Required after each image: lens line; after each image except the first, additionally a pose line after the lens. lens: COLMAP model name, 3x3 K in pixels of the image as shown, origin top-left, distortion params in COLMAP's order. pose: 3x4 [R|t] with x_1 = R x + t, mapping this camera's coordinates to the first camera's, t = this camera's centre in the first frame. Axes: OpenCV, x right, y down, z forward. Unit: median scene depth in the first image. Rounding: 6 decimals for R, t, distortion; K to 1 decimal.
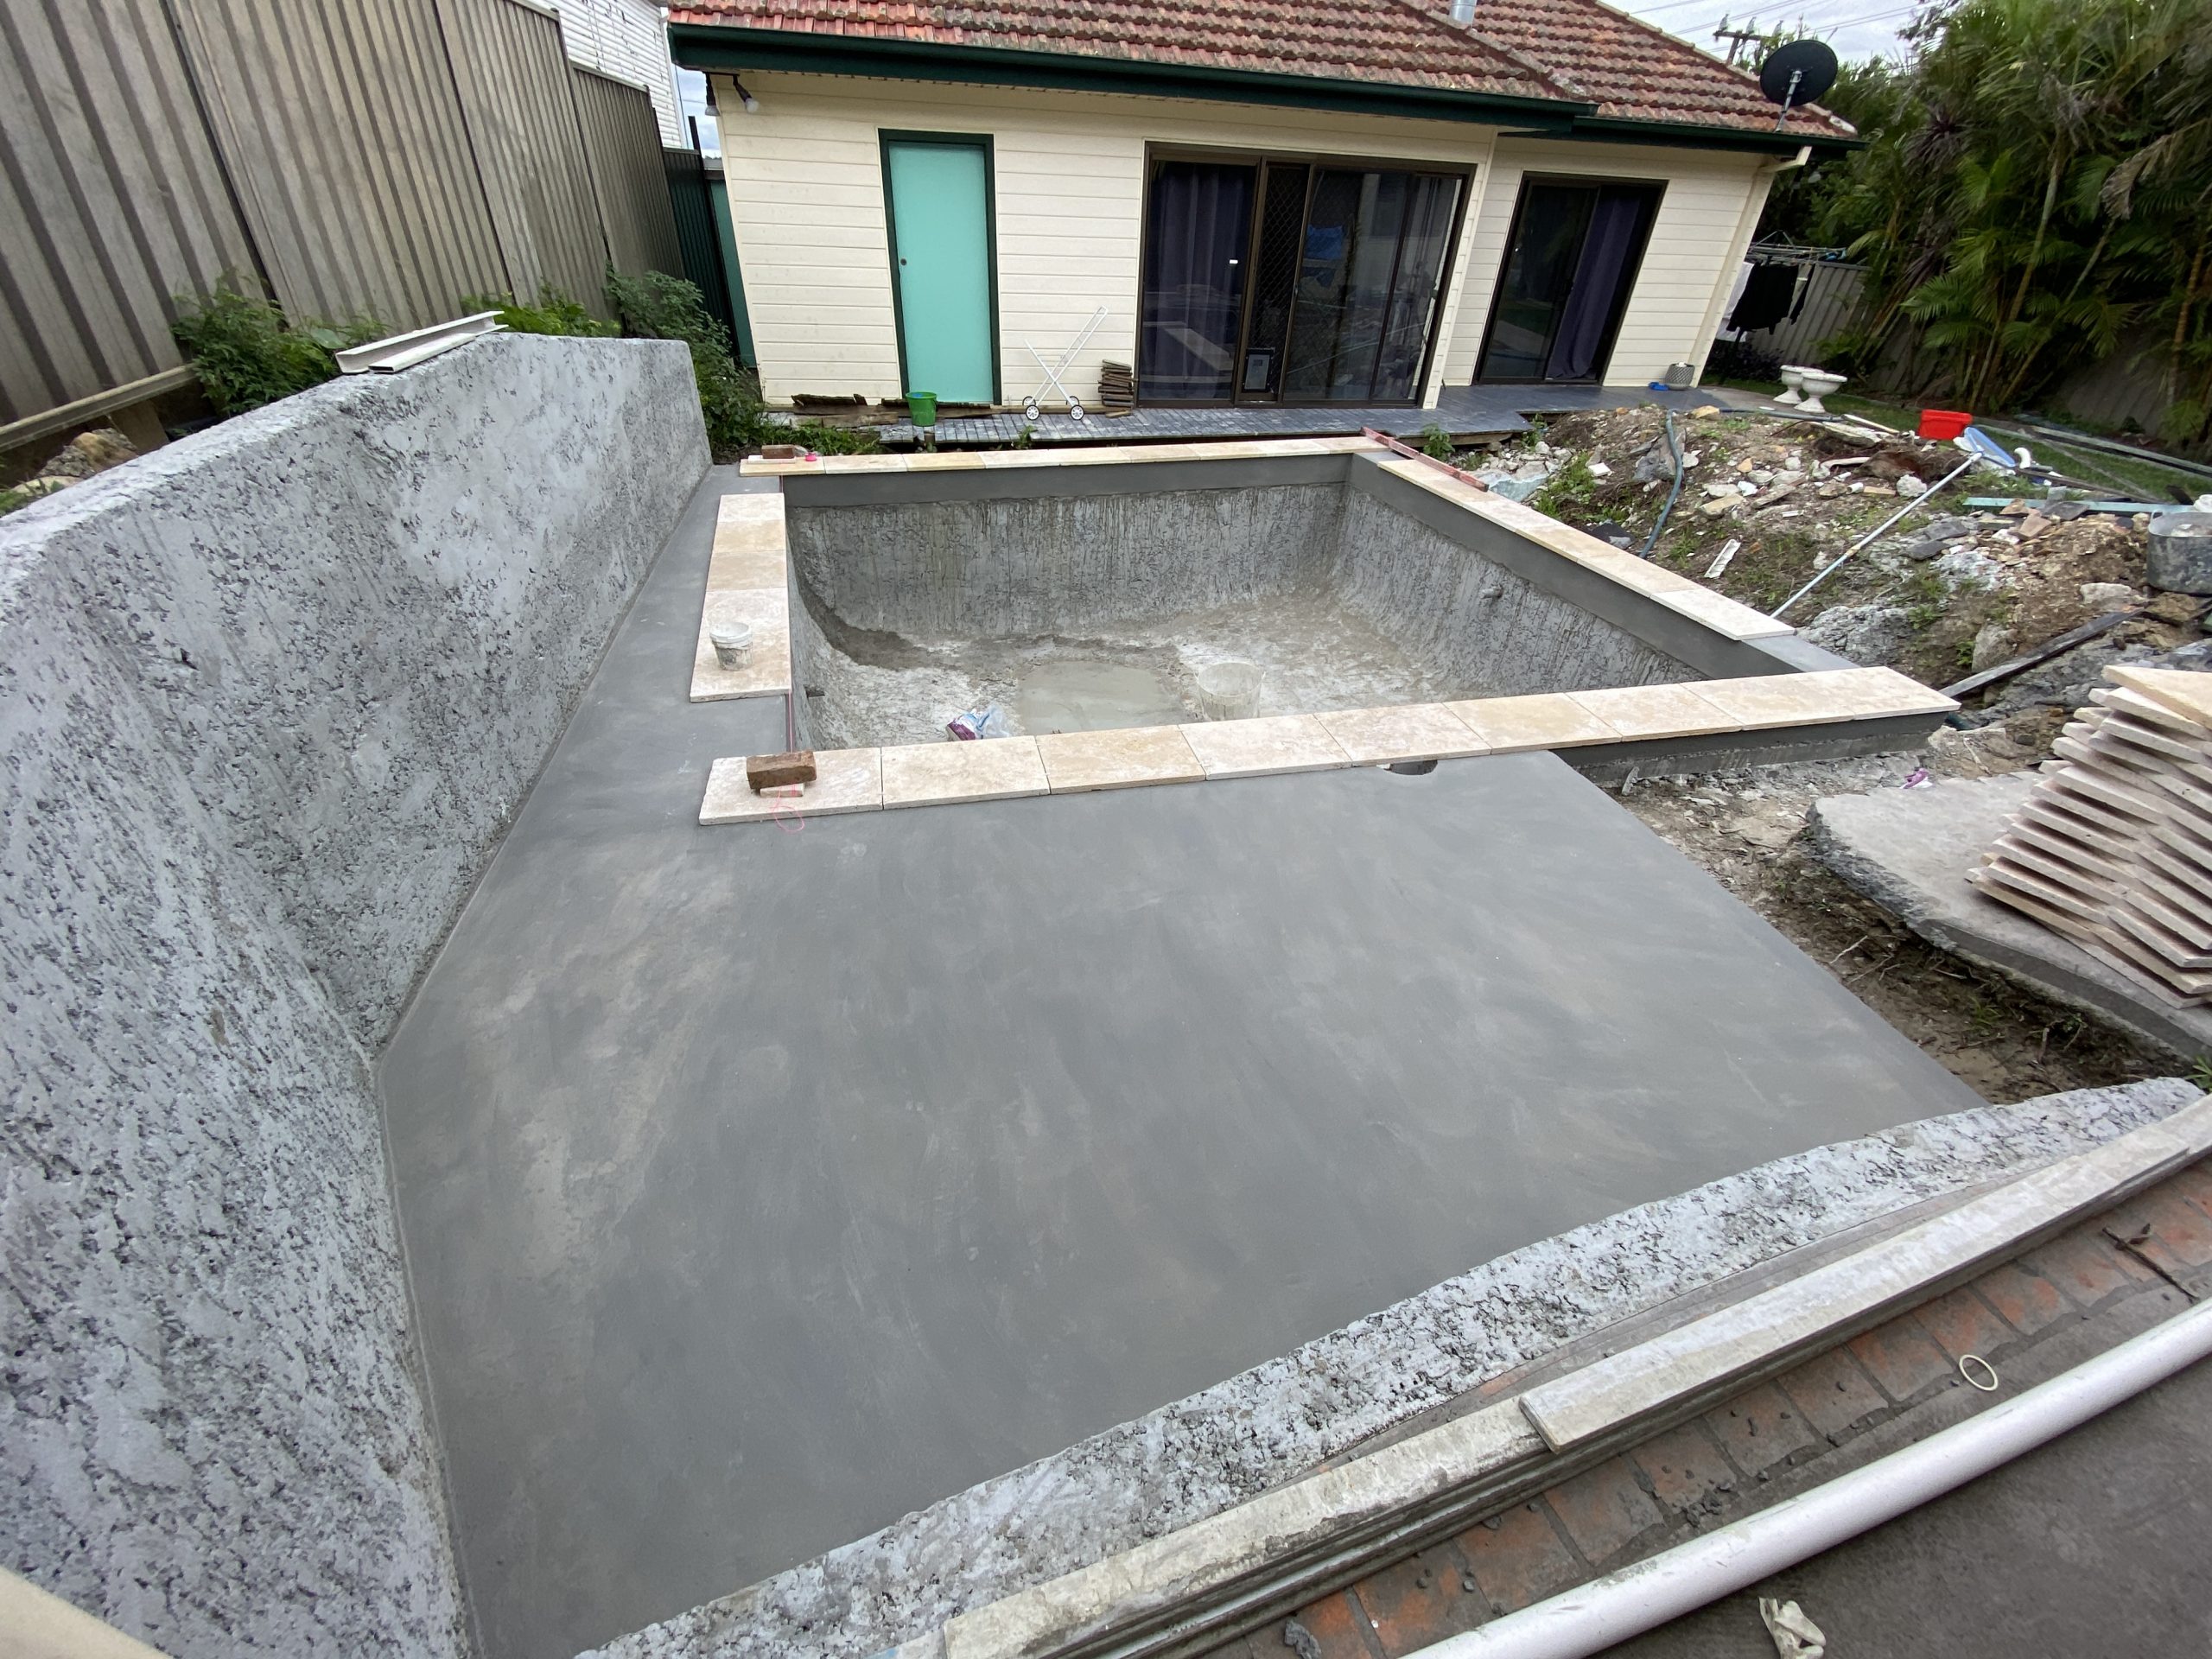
lens RADIAL K [[911.0, 0, 1111.7], [0, 911.0, 803.2], [0, 0, 1]] dist [0.001467, -0.000130]
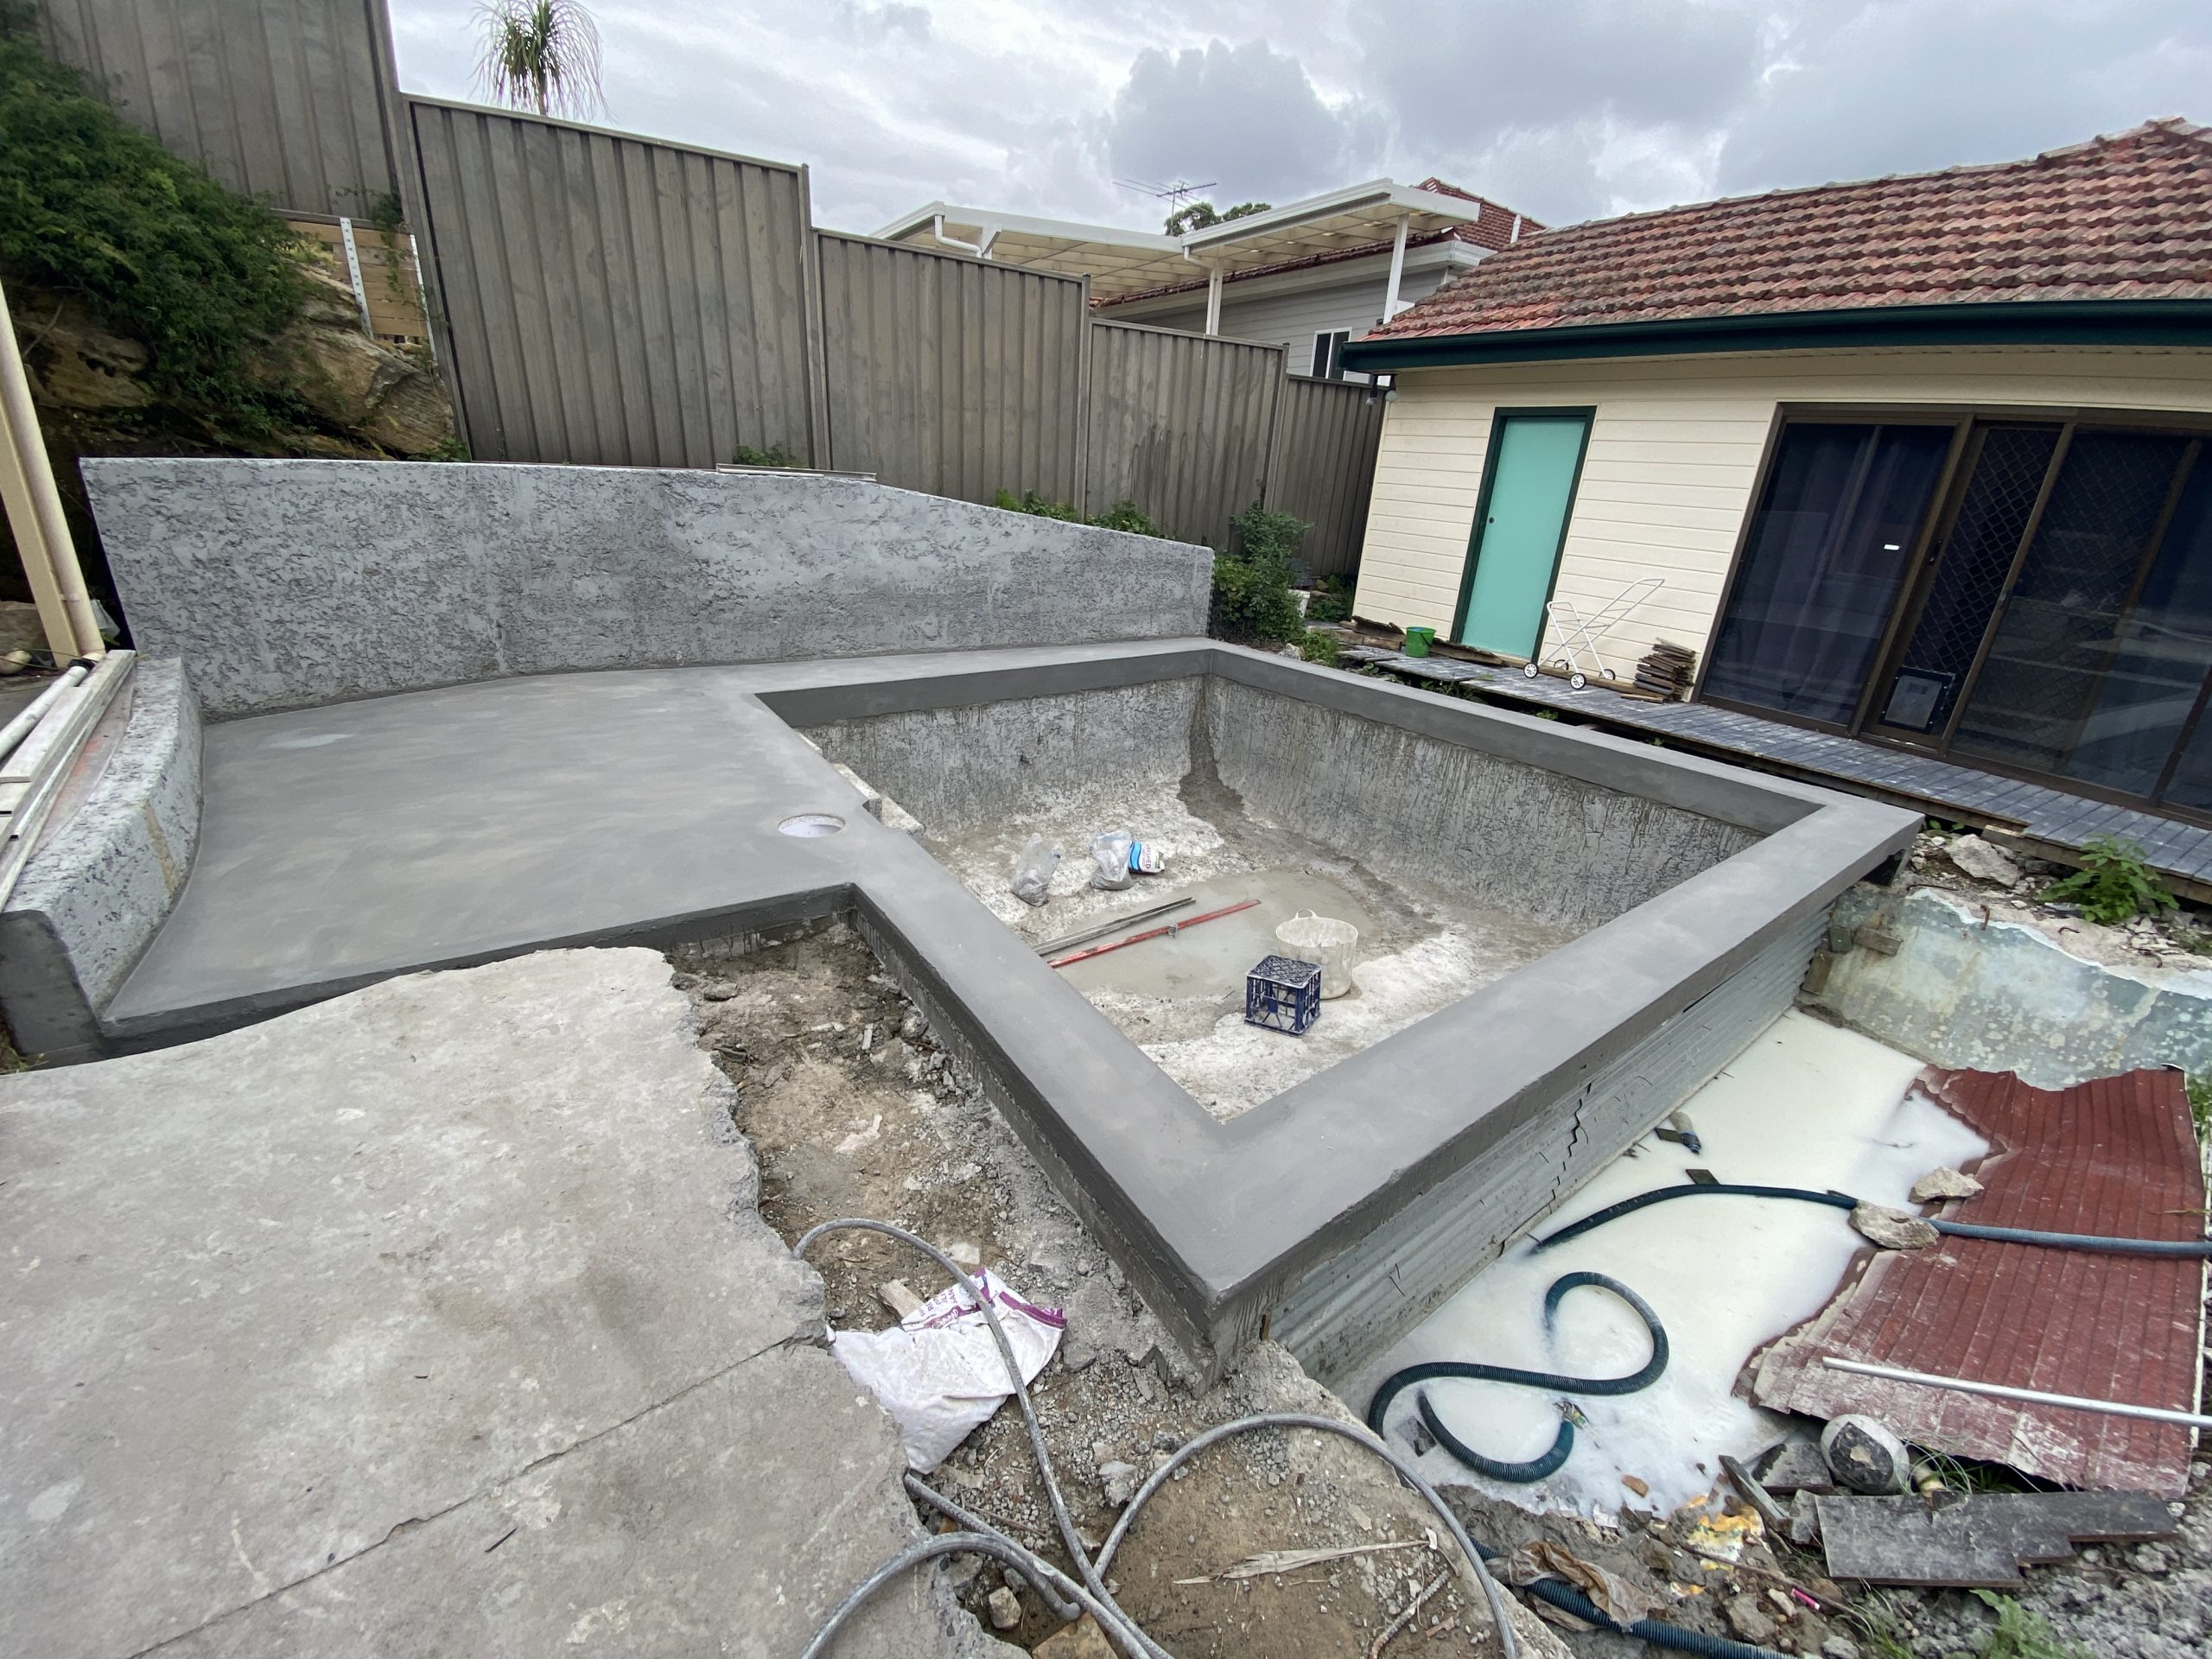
lens RADIAL K [[875.8, 0, 1100.6], [0, 875.8, 823.9], [0, 0, 1]] dist [-0.000497, -0.011983]
pose [[0.366102, 0.336146, -0.867742, 0.612734], [-0.552103, 0.829093, 0.088241, -0.150381], [0.749101, 0.446777, 0.489120, 0.338453]]
